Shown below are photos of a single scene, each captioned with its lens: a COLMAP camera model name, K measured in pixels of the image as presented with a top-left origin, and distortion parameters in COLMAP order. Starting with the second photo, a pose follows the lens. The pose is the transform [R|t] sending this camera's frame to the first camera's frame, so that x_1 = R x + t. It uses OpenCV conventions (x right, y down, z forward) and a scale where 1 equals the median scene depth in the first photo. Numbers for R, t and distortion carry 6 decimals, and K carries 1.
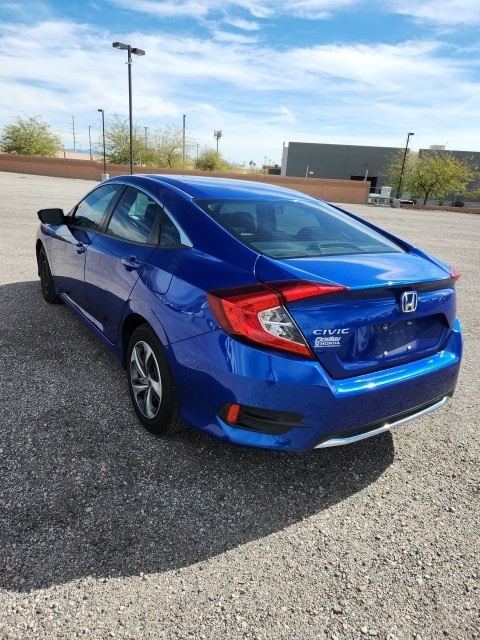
lens RADIAL K [[434.1, 0, 223.4], [0, 434.1, 318.2], [0, 0, 1]] dist [-0.001253, -0.001162]
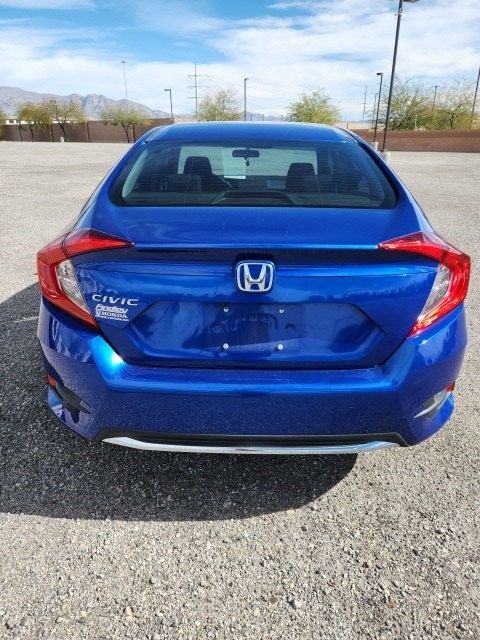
lens RADIAL K [[428.8, 0, 244.1], [0, 428.8, 320.3], [0, 0, 1]] dist [0.044905, -0.046416]
pose [[0.823168, 0.156526, -0.545797, 0.109333], [-0.123516, 0.987596, 0.096940, -0.004596], [0.554201, -0.012383, 0.832291, 0.061619]]
